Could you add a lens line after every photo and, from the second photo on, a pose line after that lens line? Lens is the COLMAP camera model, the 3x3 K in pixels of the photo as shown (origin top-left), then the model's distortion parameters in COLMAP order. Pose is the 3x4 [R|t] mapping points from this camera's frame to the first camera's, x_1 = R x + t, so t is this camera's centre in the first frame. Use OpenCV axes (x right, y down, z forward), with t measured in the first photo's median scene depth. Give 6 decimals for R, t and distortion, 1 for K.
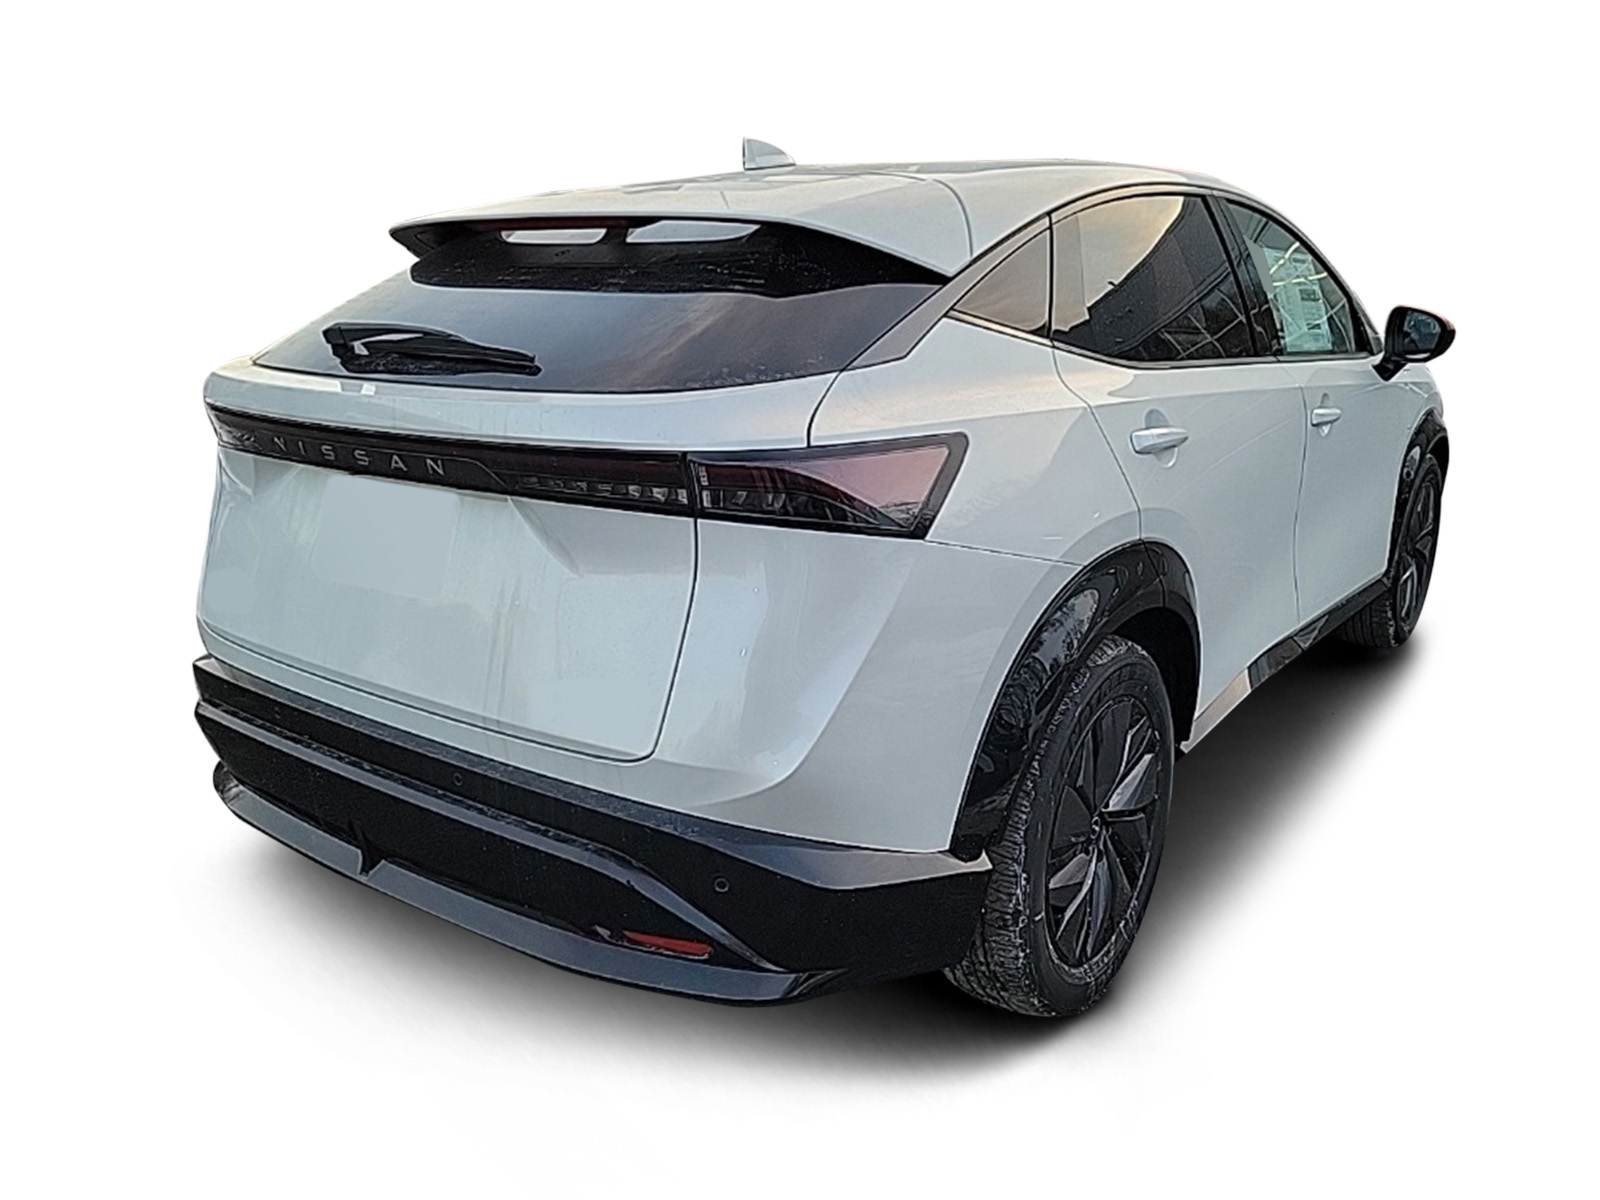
lens RADIAL K [[1201.3, 0, 808.2], [0, 1201.3, 623.2], [0, 0, 1]] dist [0.043436, -0.002226]
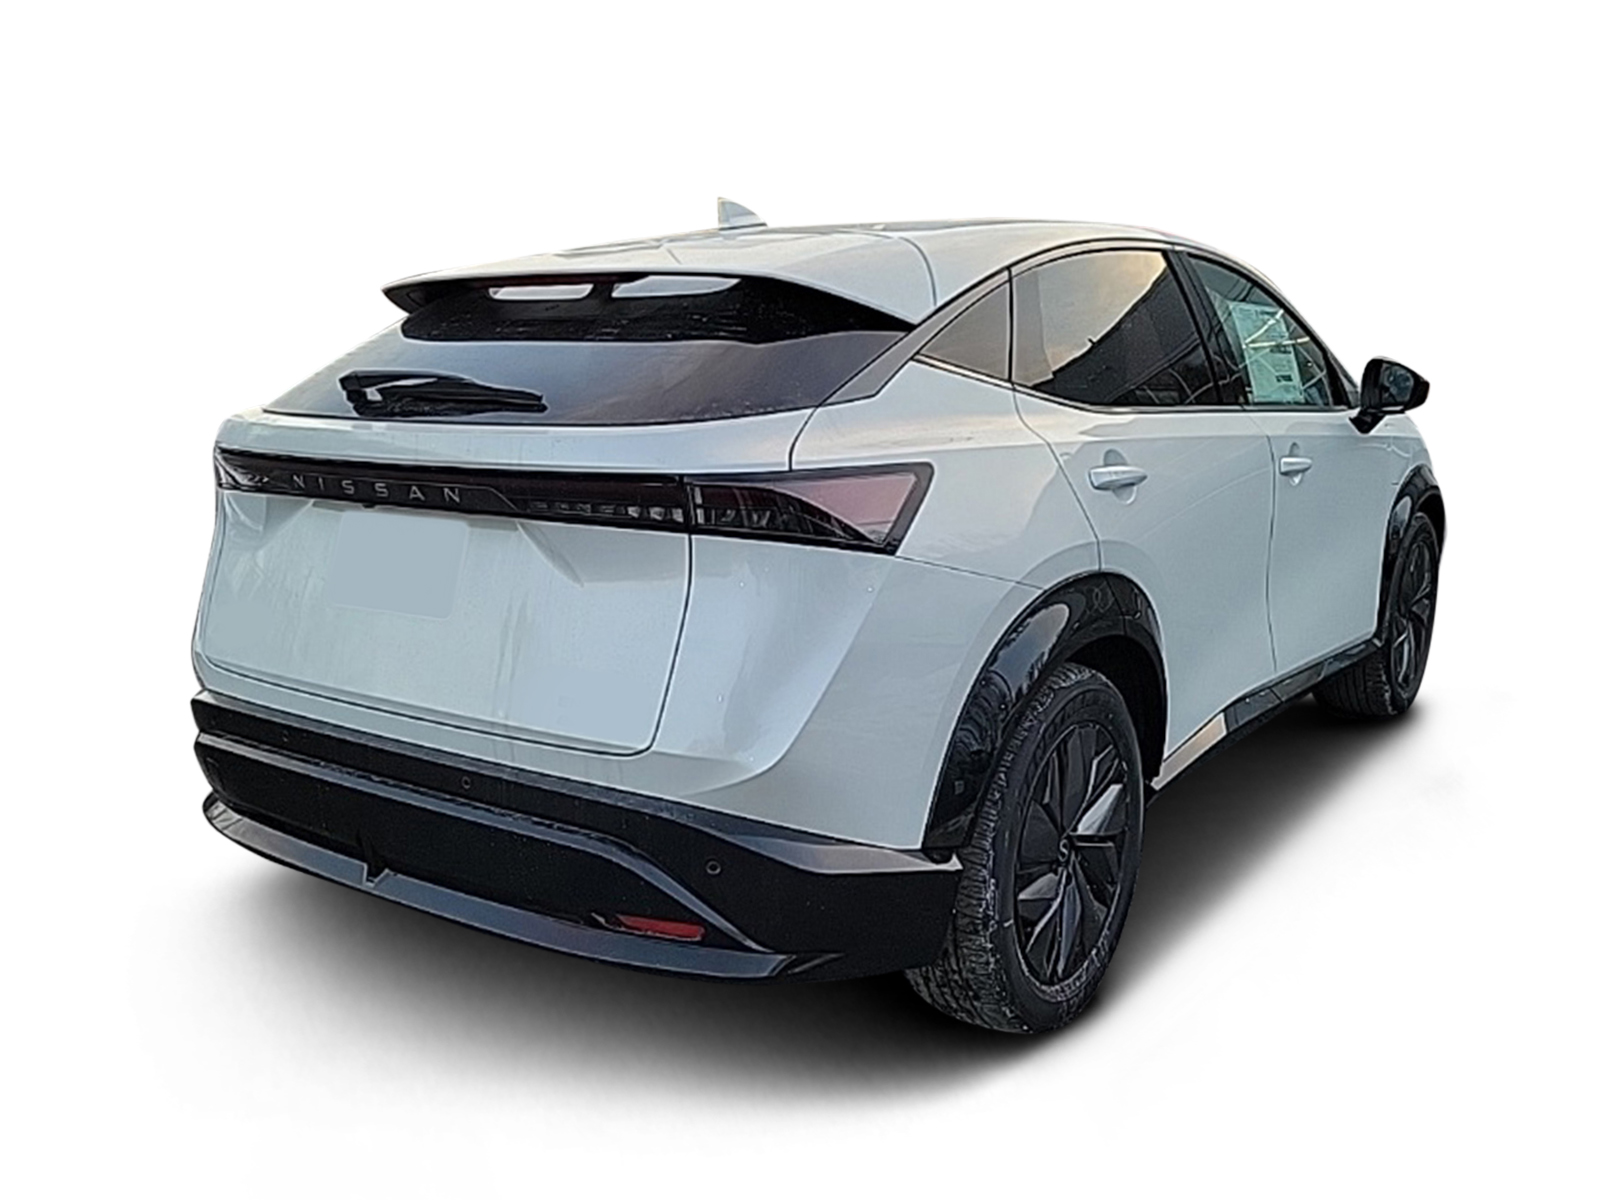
lens RADIAL K [[1237.0, 0, 766.0], [0, 1237.0, 604.4], [0, 0, 1]] dist [0.025082, 0.000570]
pose [[0.999951, -0.005935, -0.007962, -0.009176], [0.005416, 0.997950, -0.063763, 0.034211], [0.008324, 0.063716, 0.997933, -0.096665]]
